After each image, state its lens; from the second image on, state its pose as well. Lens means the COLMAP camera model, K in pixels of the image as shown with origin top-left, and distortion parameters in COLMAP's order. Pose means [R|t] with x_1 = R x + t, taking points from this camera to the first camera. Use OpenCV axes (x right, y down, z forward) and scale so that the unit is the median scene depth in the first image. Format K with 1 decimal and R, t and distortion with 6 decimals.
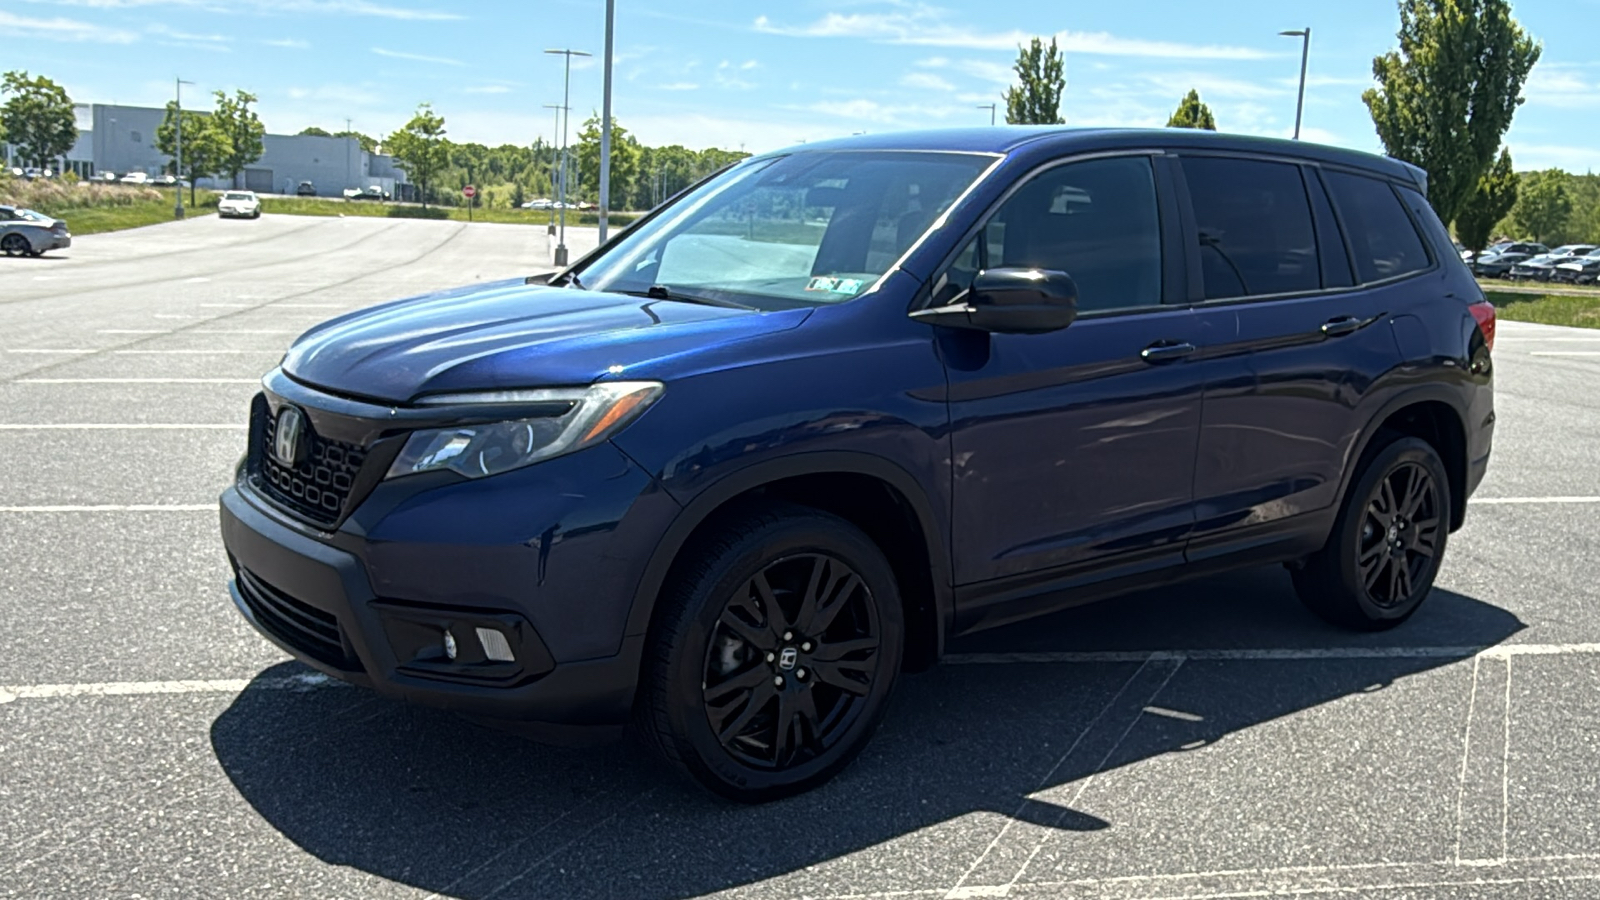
lens RADIAL K [[1379.9, 0, 801.5], [0, 1379.9, 453.4], [0, 0, 1]] dist [0.009360, -0.017084]
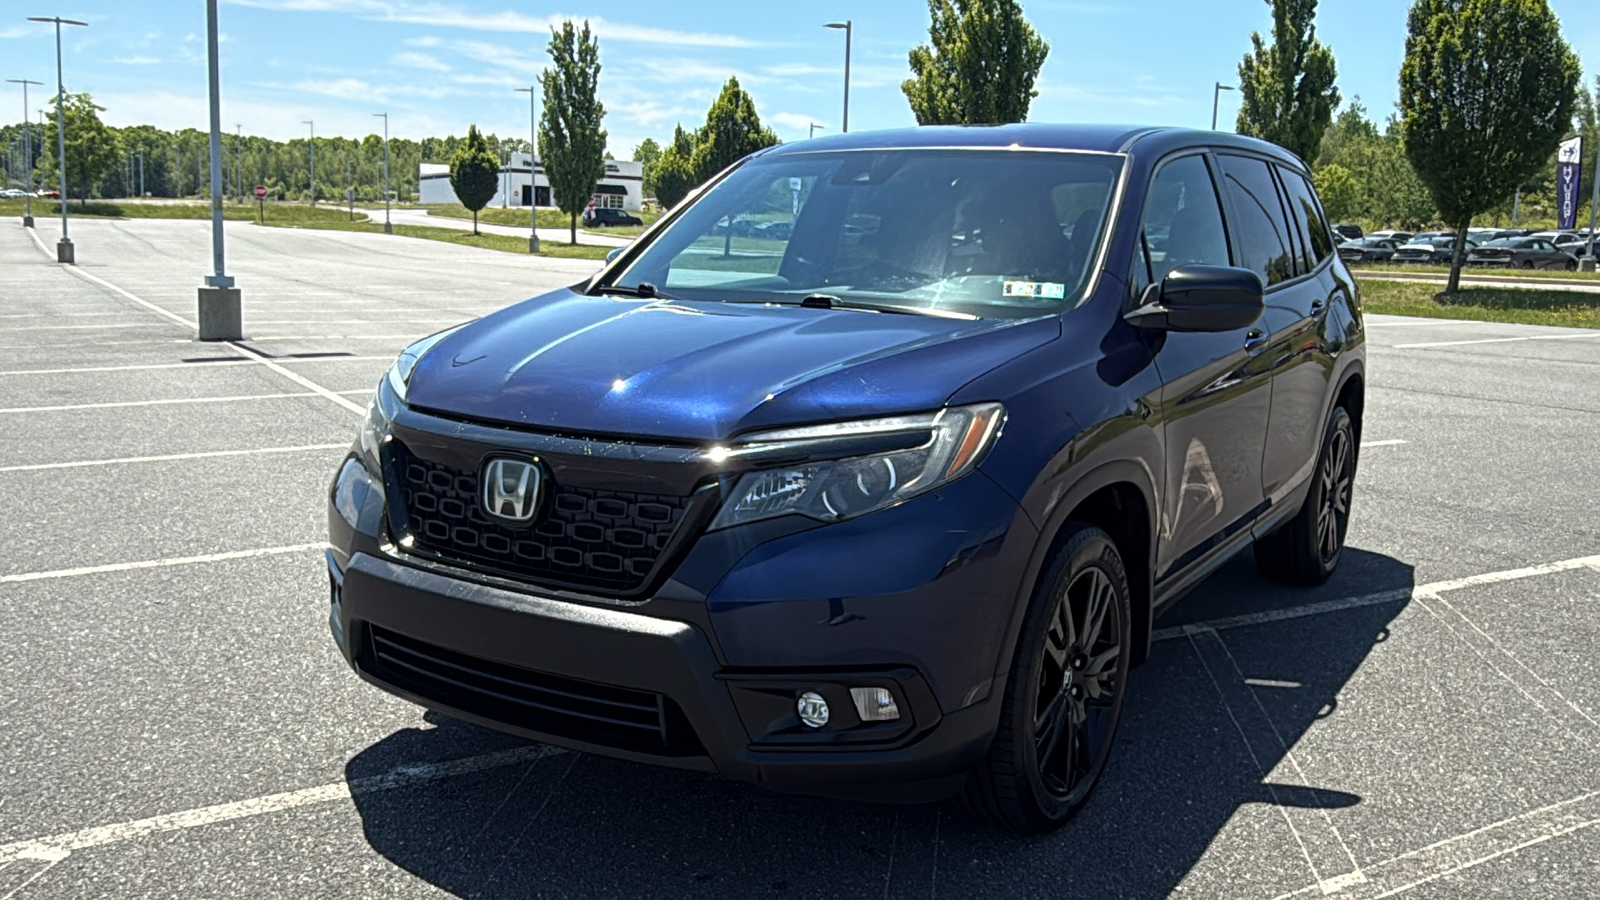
lens RADIAL K [[1381.3, 0, 800.0], [0, 1381.3, 450.0], [0, 0, 1]] dist [0.001879, -0.004967]
pose [[0.940275, -0.070342, 0.333068, -0.047818], [0.067242, 0.997519, 0.020843, -0.004188], [-0.333708, 0.002798, 0.942672, 0.014281]]
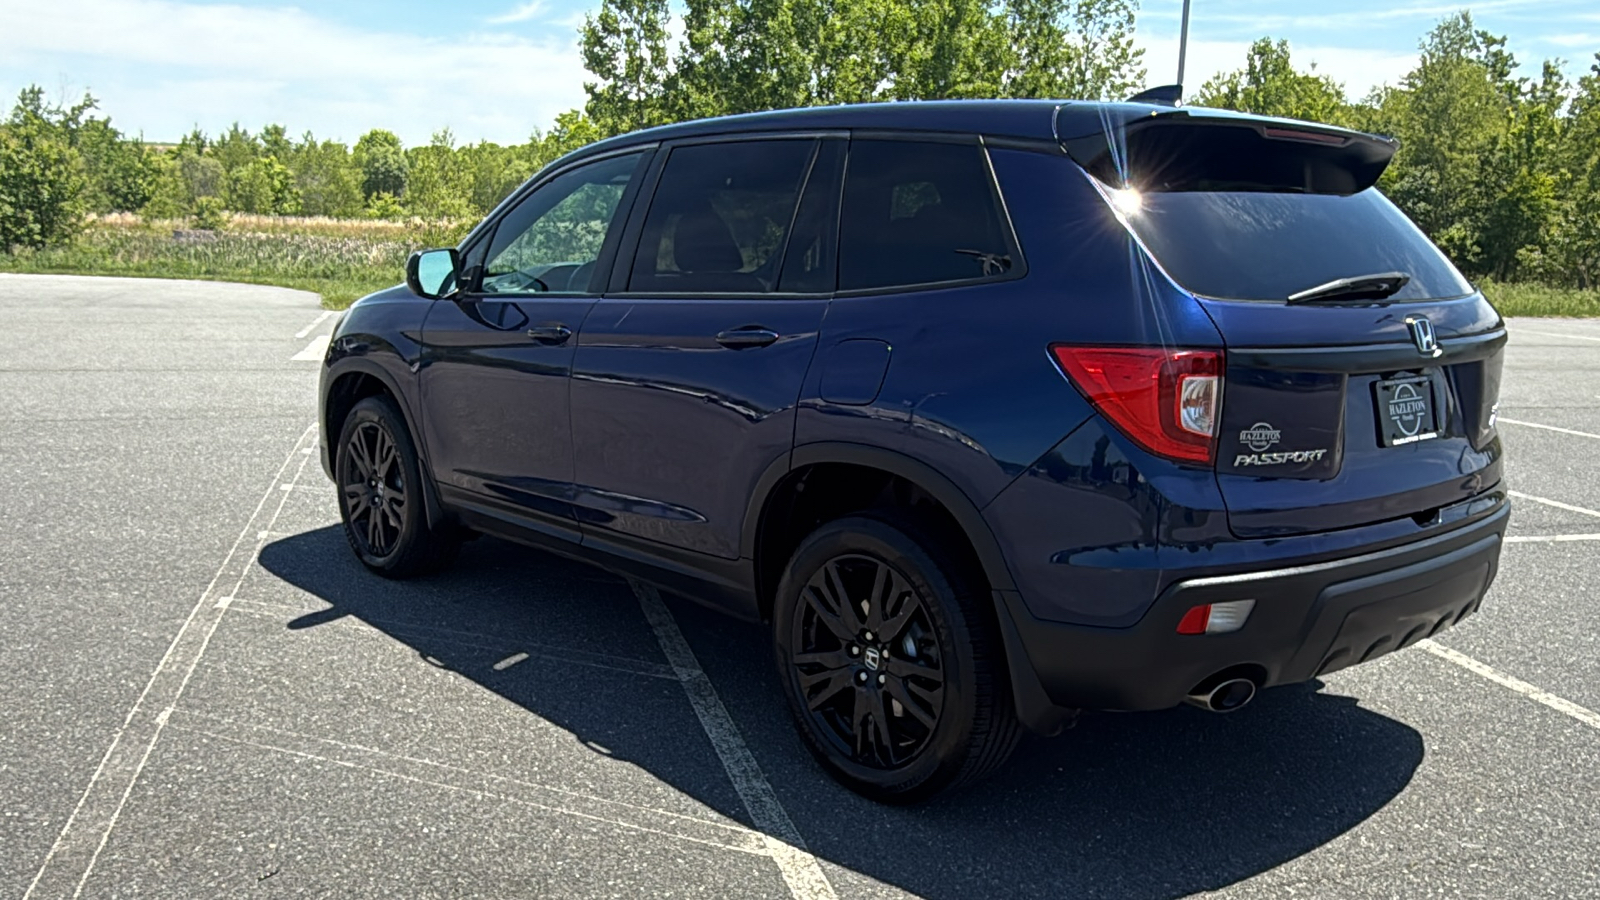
lens RADIAL K [[1379.9, 0, 801.5], [0, 1379.9, 453.4], [0, 0, 1]] dist [0.009360, -0.017084]
pose [[0.076804, 0.130917, -0.988414, 0.156397], [-0.184473, 0.976092, 0.114951, -0.016318], [0.979832, 0.173507, 0.099119, 0.126480]]
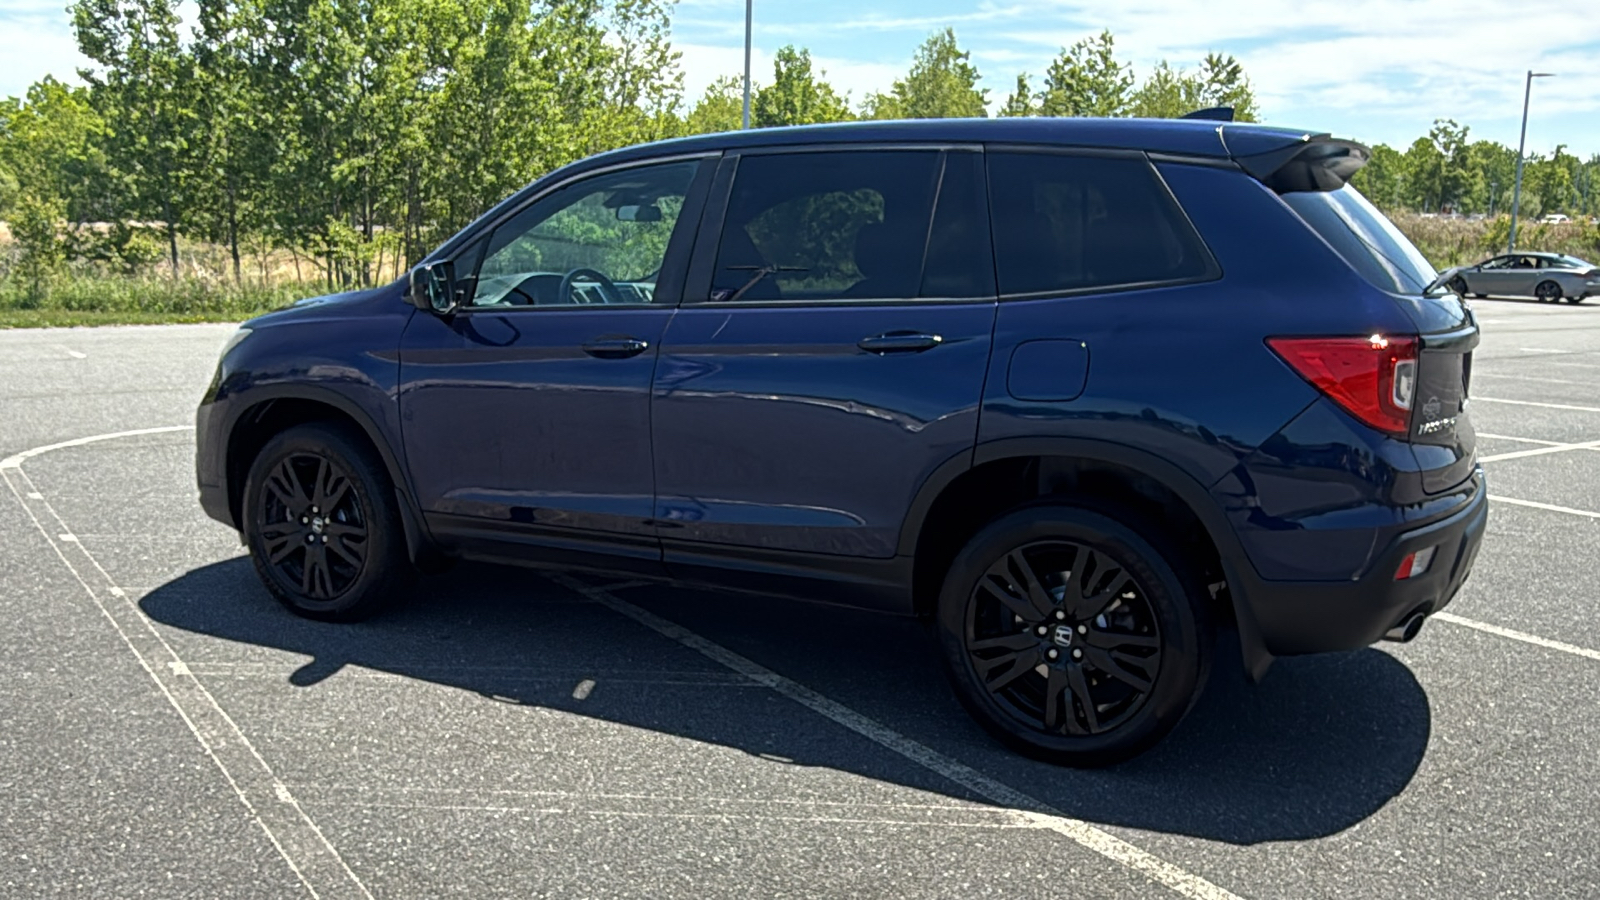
lens RADIAL K [[1381.3, 0, 800.0], [0, 1381.3, 450.0], [0, 0, 1]] dist [0.001879, -0.004967]
pose [[0.420871, 0.113536, -0.899987, 0.146752], [-0.149187, 0.987290, 0.054783, -0.008526], [0.894768, 0.111210, 0.432460, 0.078181]]
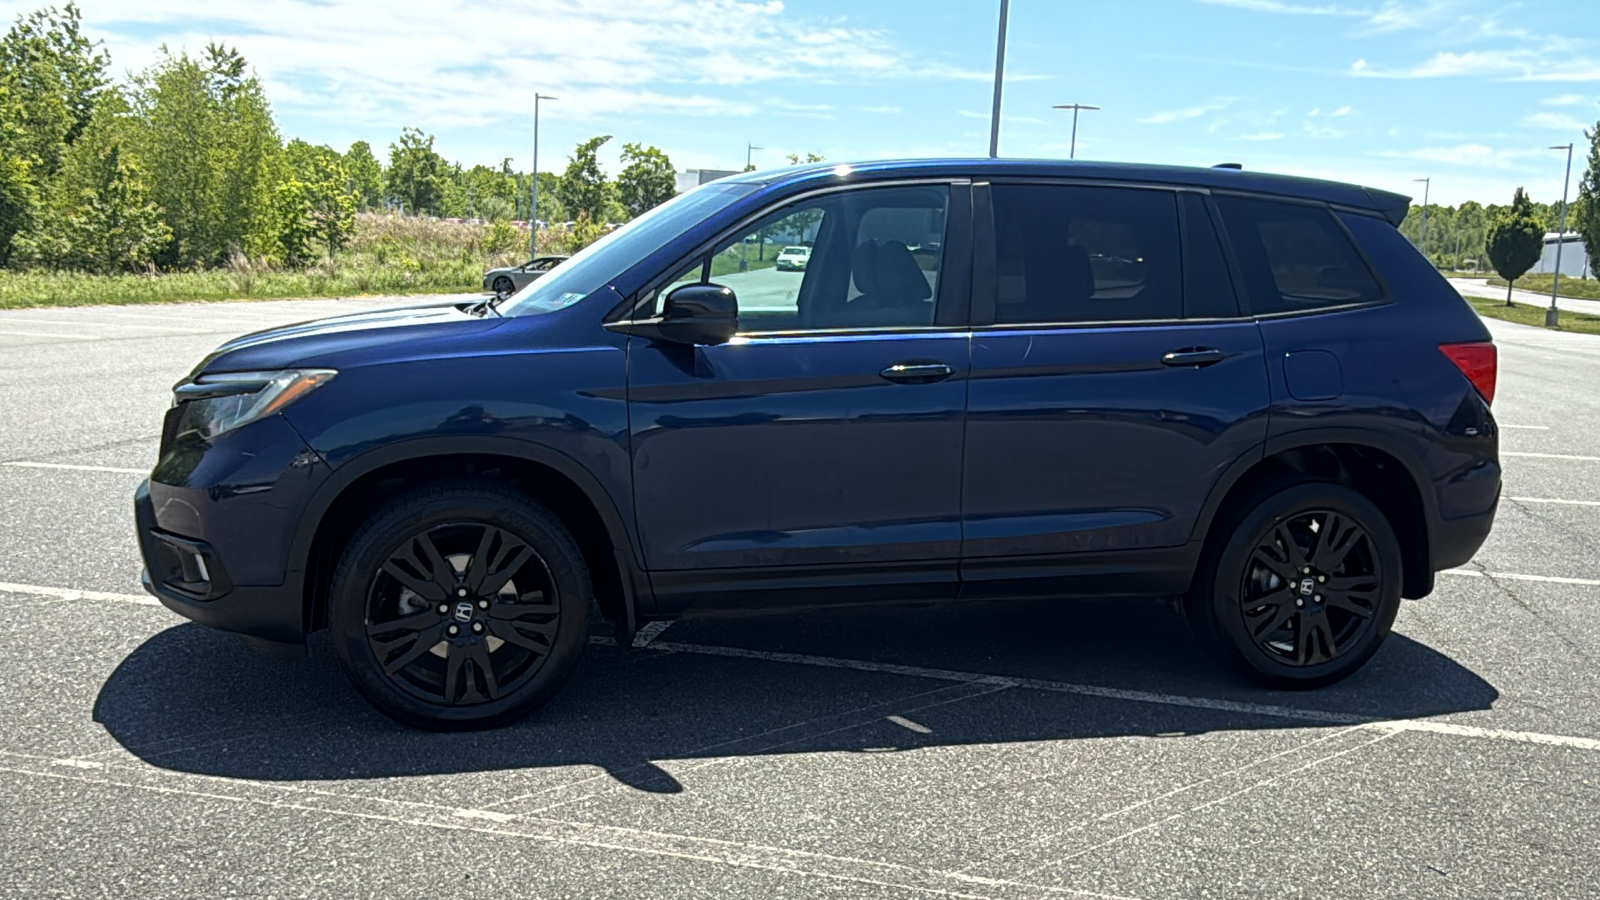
lens RADIAL K [[1381.3, 0, 800.0], [0, 1381.3, 450.0], [0, 0, 1]] dist [0.001879, -0.004967]
pose [[0.920011, 0.053723, -0.388194, 0.067503], [-0.069409, 0.997237, -0.026487, 0.002146], [0.385698, 0.051313, 0.921197, 0.001918]]
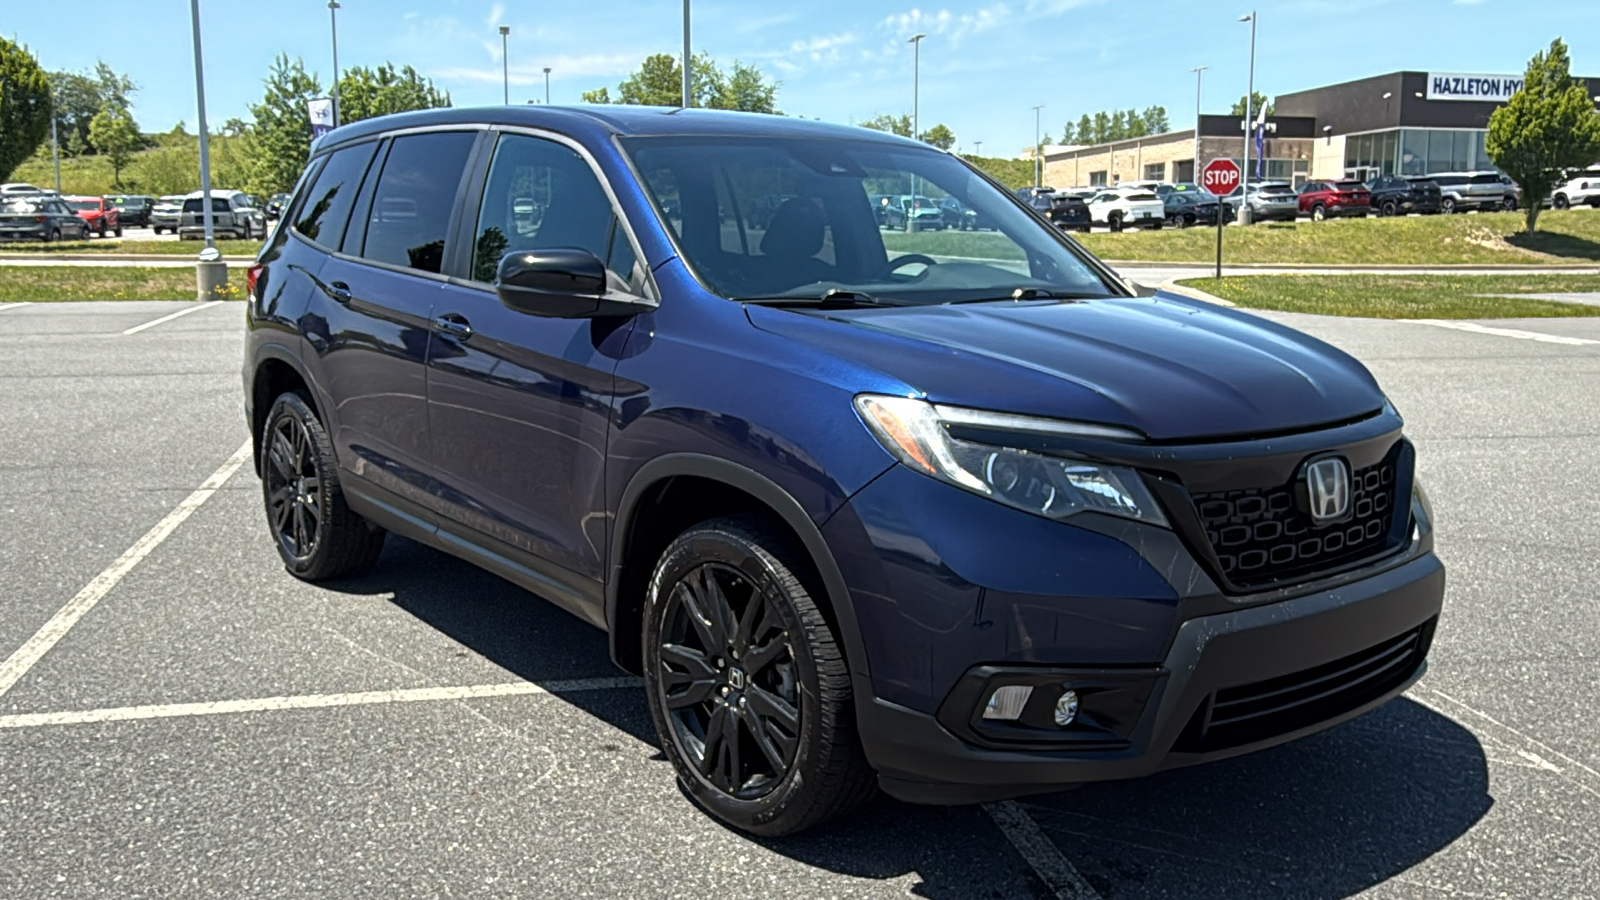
lens RADIAL K [[1379.9, 0, 801.5], [0, 1379.9, 453.4], [0, 0, 1]] dist [0.009360, -0.017084]
pose [[-0.036388, -0.200121, 0.979095, -0.118545], [0.149038, 0.967700, 0.203331, -0.025628], [-0.988162, 0.153322, -0.005387, 0.131028]]
